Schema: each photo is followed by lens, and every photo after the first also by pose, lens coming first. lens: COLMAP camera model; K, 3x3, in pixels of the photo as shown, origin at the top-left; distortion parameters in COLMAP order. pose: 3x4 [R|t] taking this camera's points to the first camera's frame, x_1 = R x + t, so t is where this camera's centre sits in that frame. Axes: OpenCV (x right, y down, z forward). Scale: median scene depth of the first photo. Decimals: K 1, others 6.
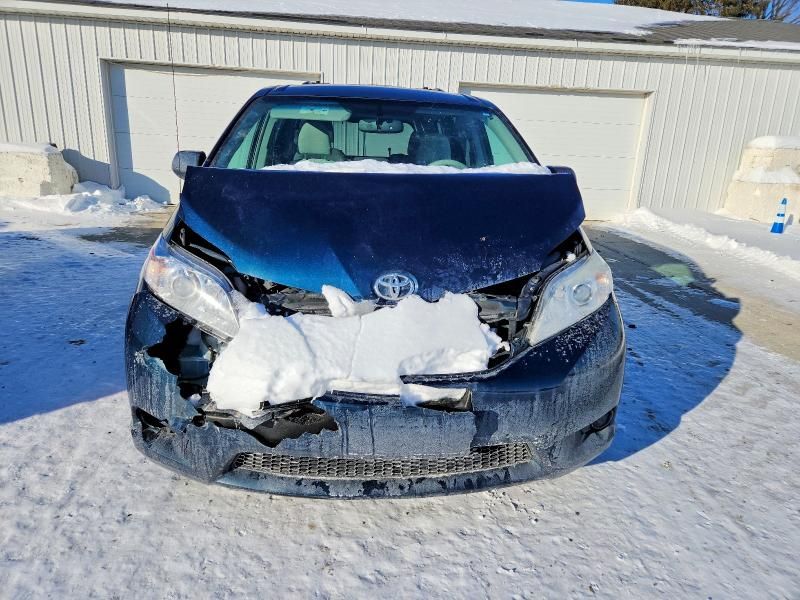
lens RADIAL K [[550.0, 0, 400.0], [0, 550.0, 300.0], [0, 0, 1]] dist [-0.000821, -0.000770]
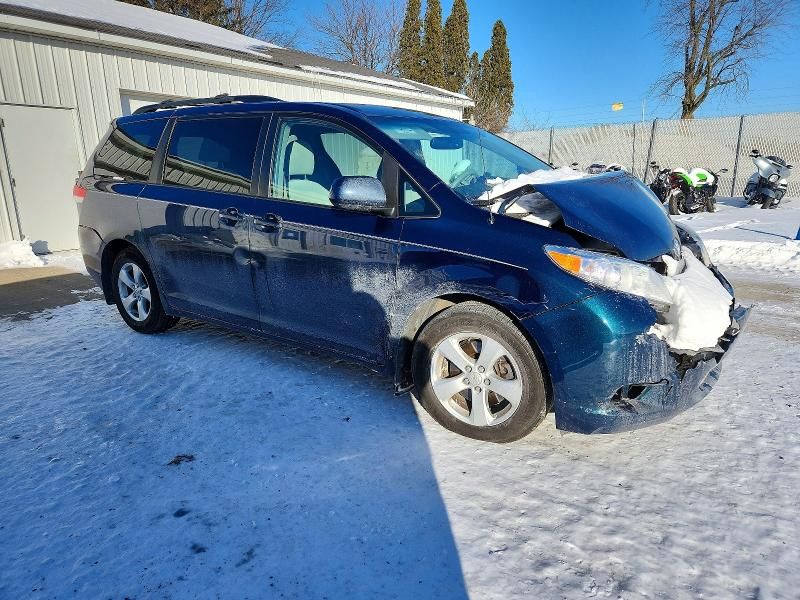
lens RADIAL K [[550.0, 0, 400.0], [0, 550.0, 300.0], [0, 0, 1]] dist [-0.000821, -0.000770]
pose [[0.634426, -0.218581, 0.741435, -0.349572], [0.230808, 0.968996, 0.088171, -0.042911], [-0.737720, 0.115192, 0.665207, 0.119722]]
